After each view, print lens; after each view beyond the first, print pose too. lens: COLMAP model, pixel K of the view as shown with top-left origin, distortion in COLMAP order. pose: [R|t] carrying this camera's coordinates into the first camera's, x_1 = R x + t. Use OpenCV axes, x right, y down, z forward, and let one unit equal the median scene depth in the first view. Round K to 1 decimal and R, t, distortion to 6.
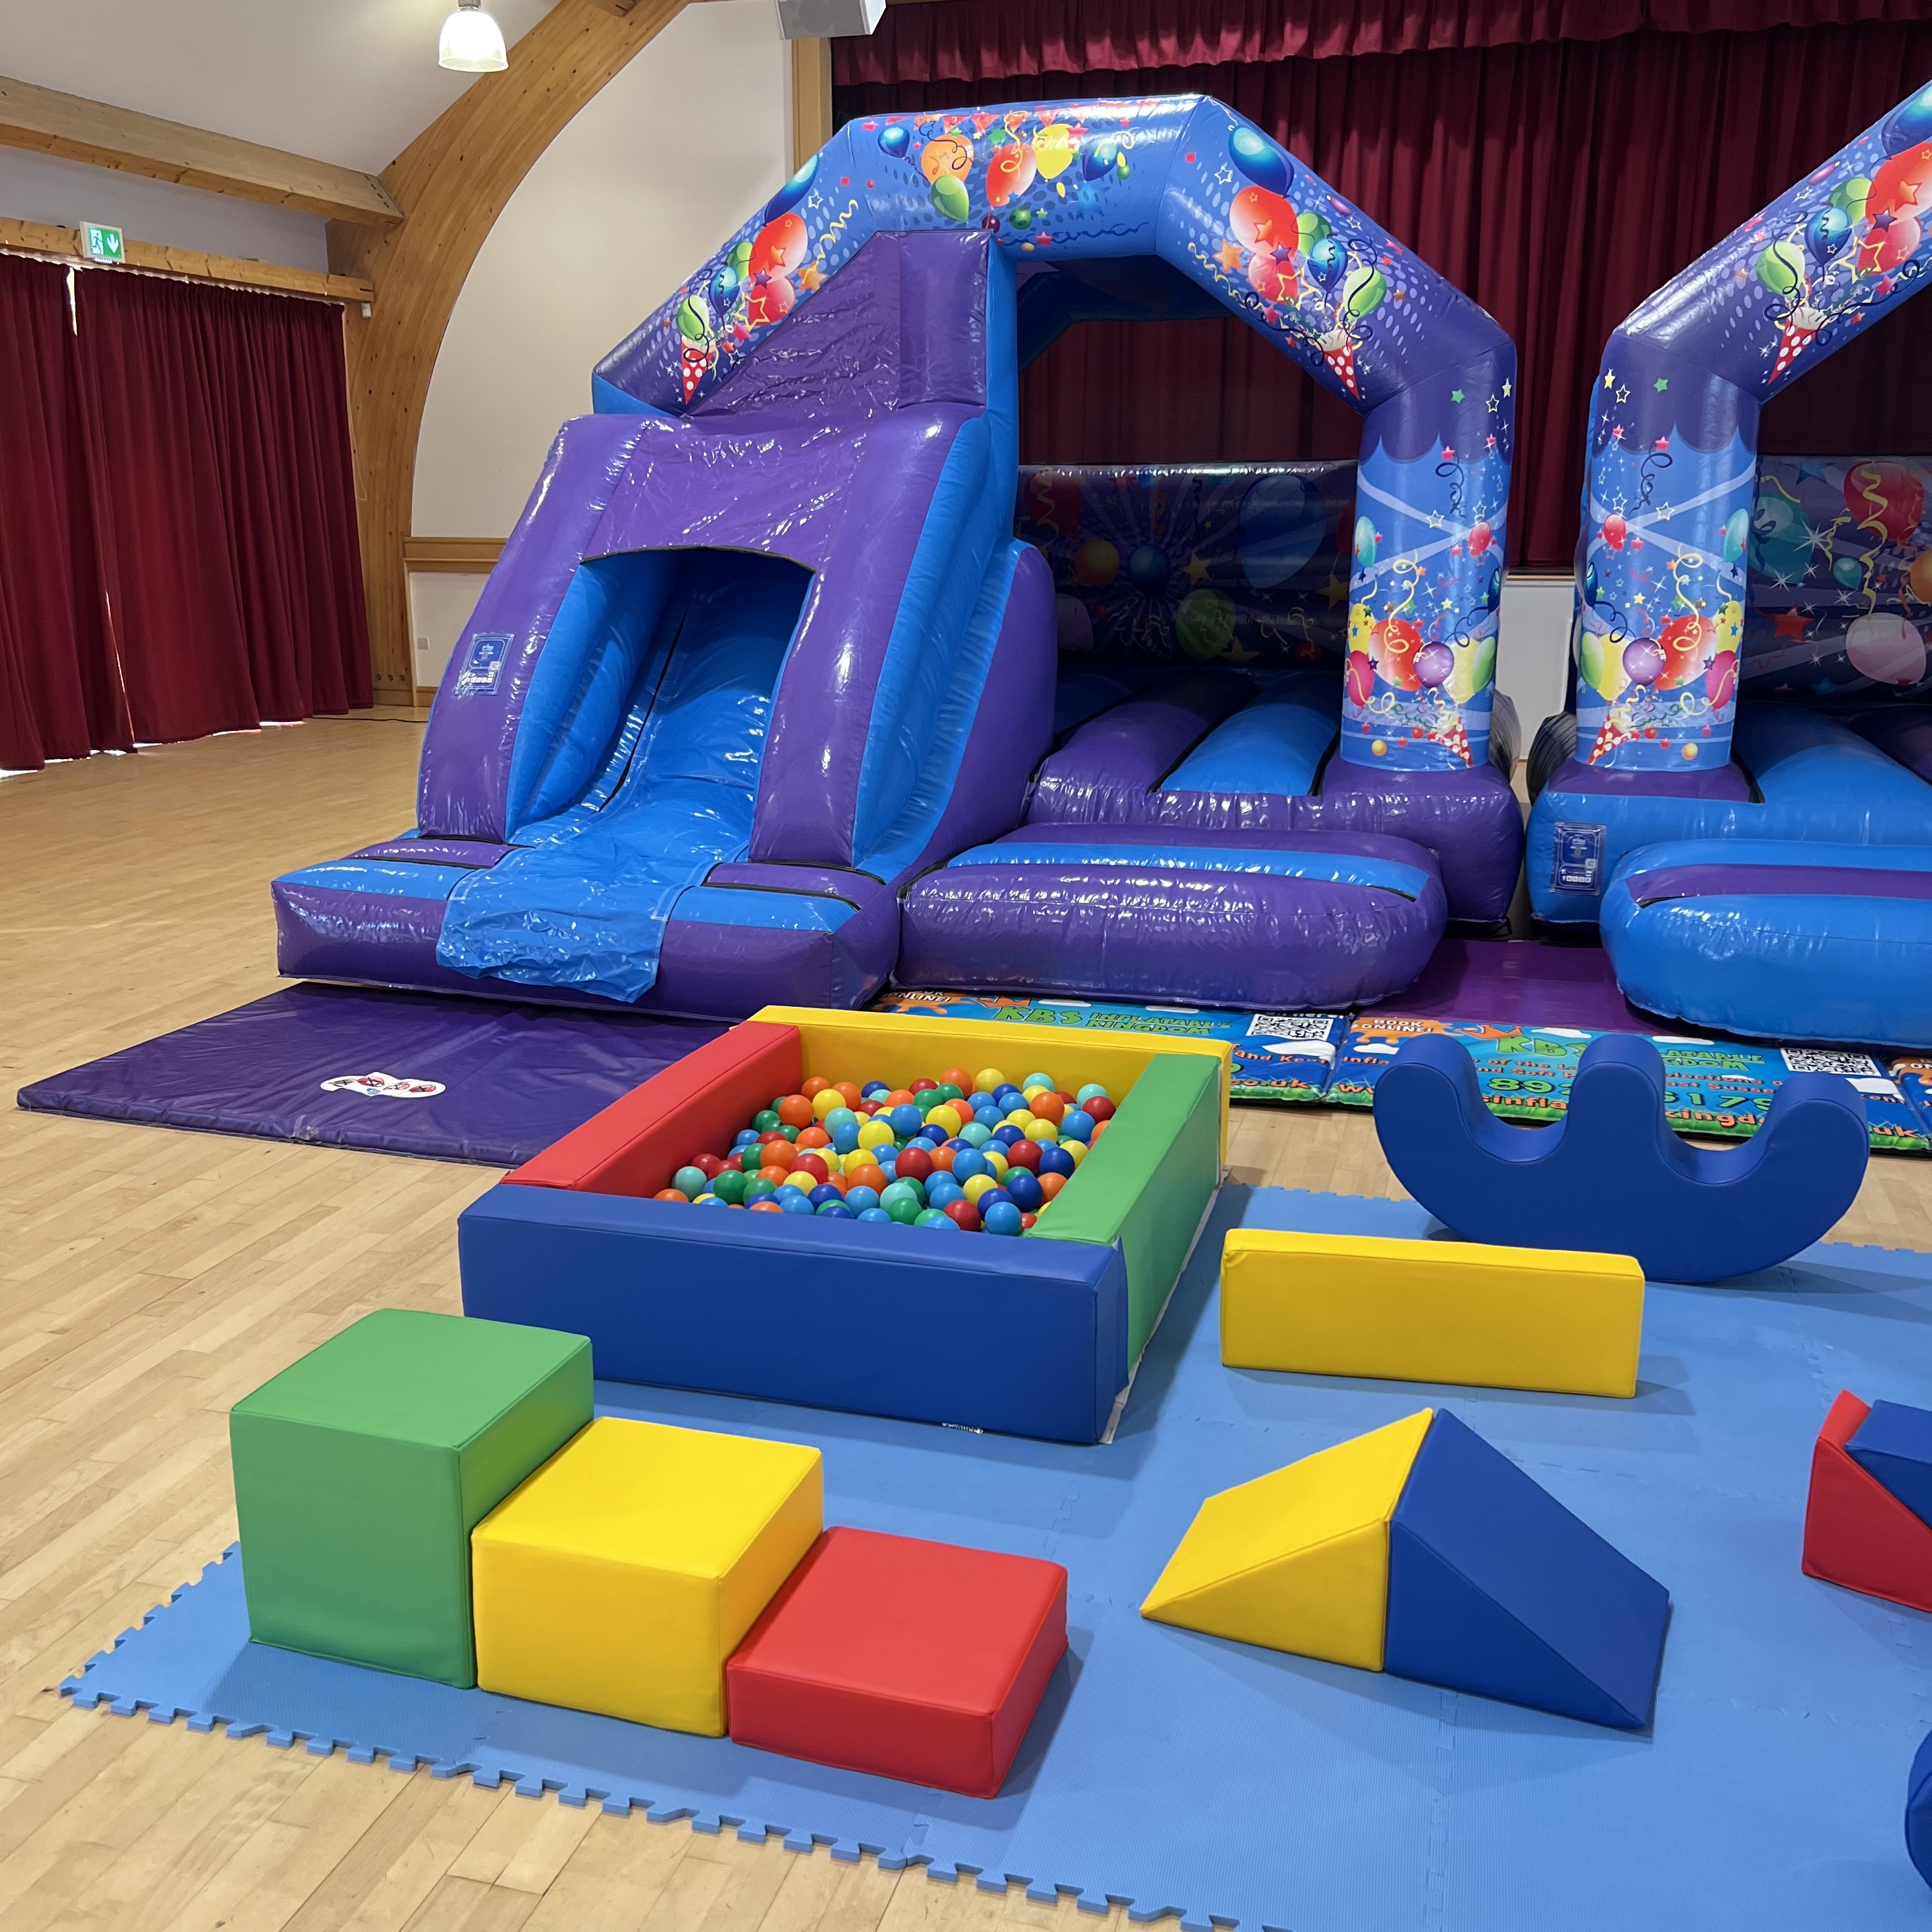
lens RADIAL K [[1945.3, 0, 947.7], [0, 1945.3, 992.0], [0, 0, 1]] dist [0.023979, 0.000000]
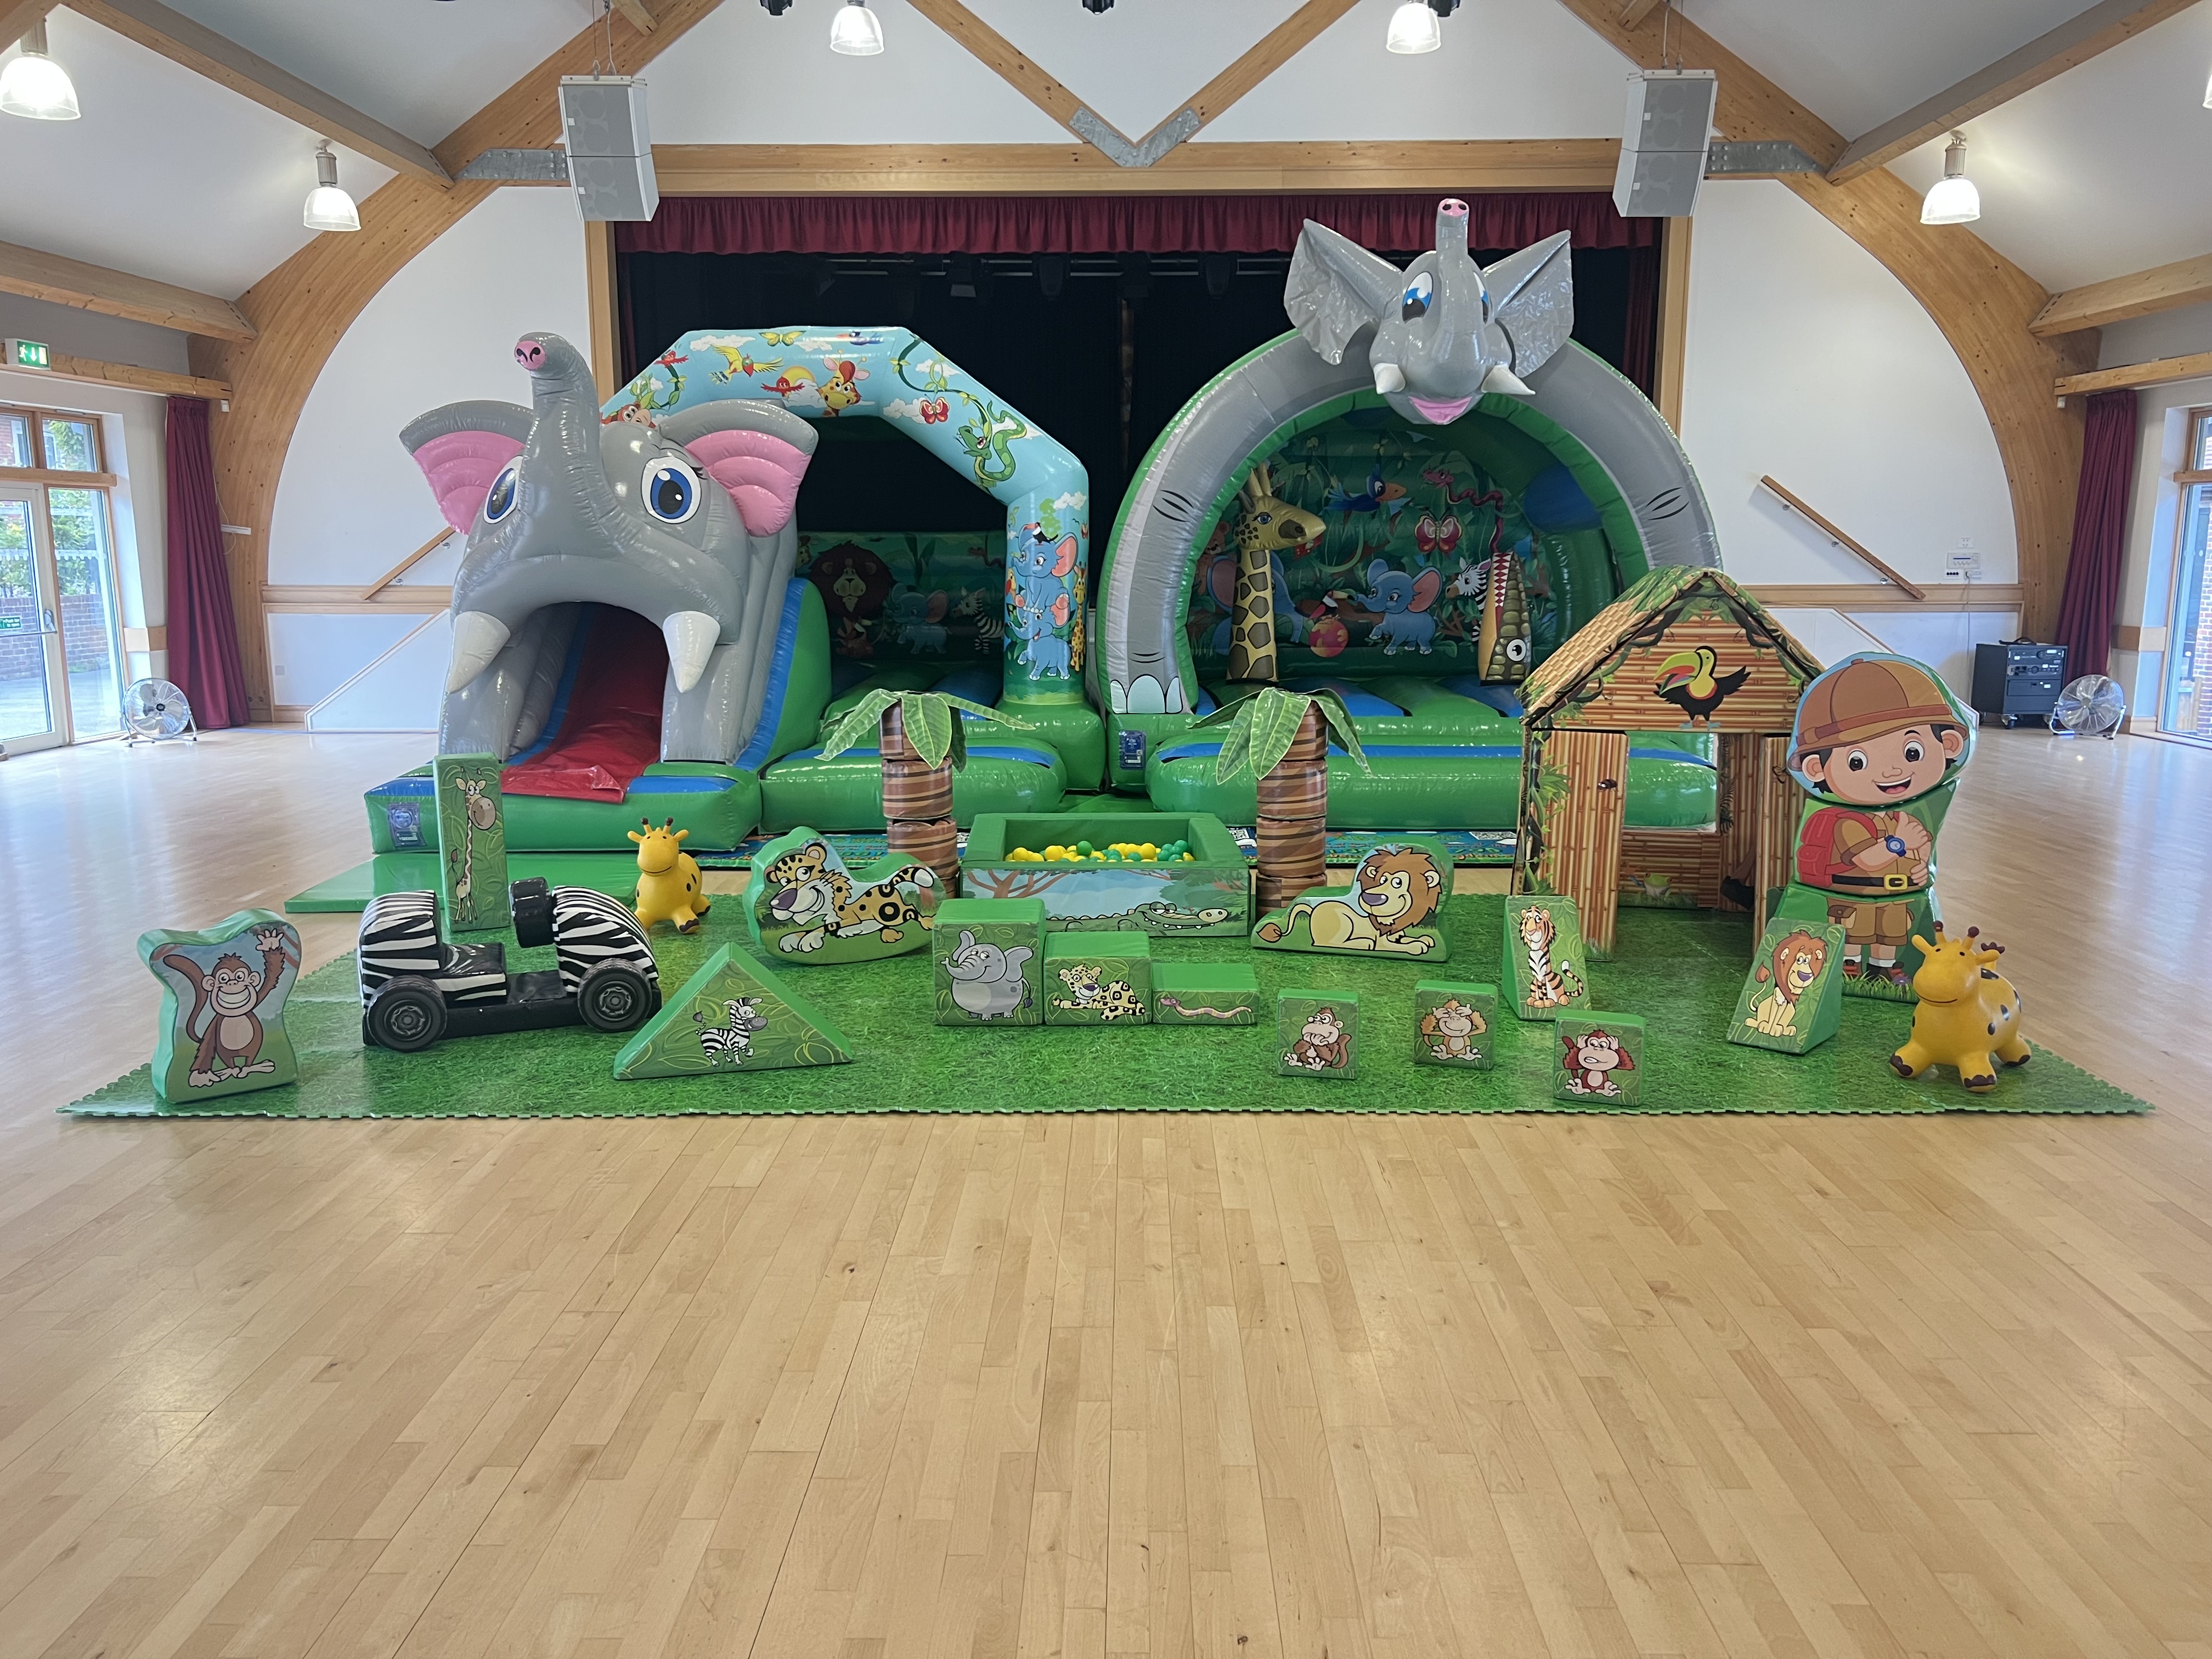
lens RADIAL K [[1665.1, 0, 1111.2], [0, 1665.1, 850.5], [0, 0, 1]] dist [0.050442, -0.054152]
pose [[0.963992, -0.048240, 0.261521, -0.069047], [0.067101, 0.995713, -0.063671, 0.054228], [-0.257328, 0.078927, 0.963095, -0.216053]]
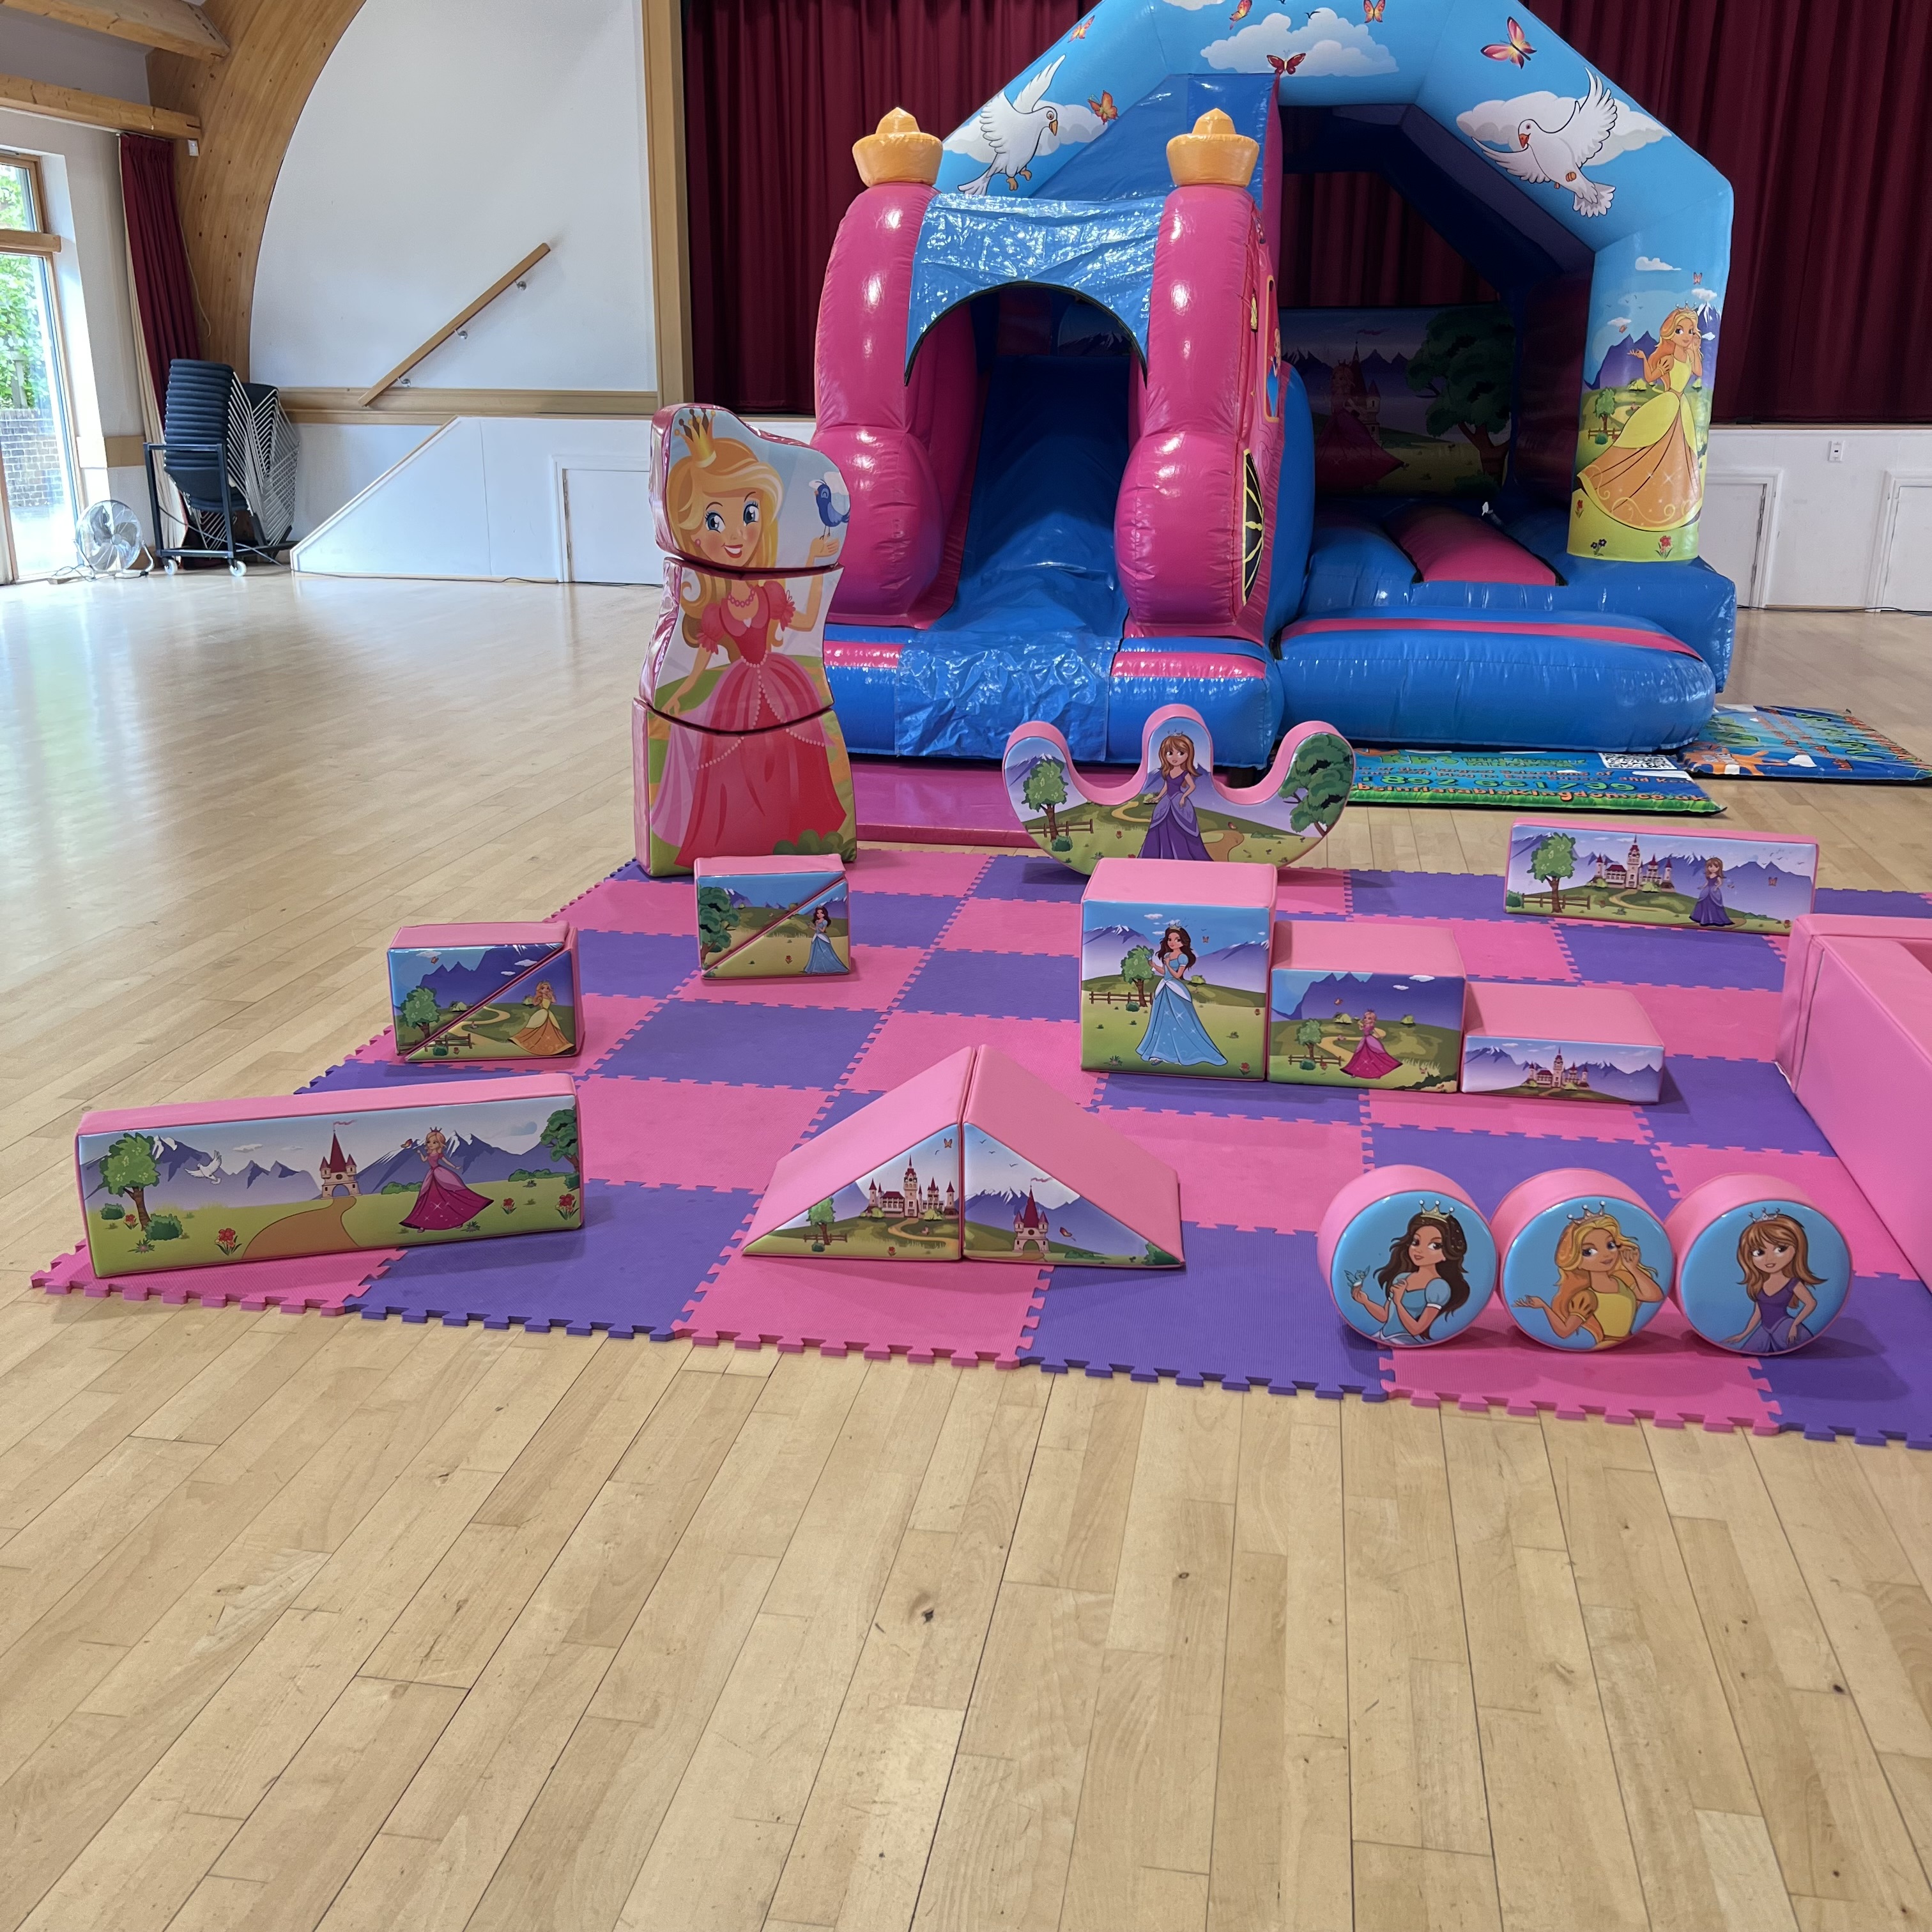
lens RADIAL K [[1945.3, 0, 983.6], [0, 1945.3, 980.8], [0, 0, 1]] dist [0.023979, 0.000000]
pose [[0.992751, -0.029157, 0.116595, -0.048296], [0.023789, 0.998604, 0.047170, 0.038981], [-0.117808, -0.044054, 0.992059, -0.041762]]
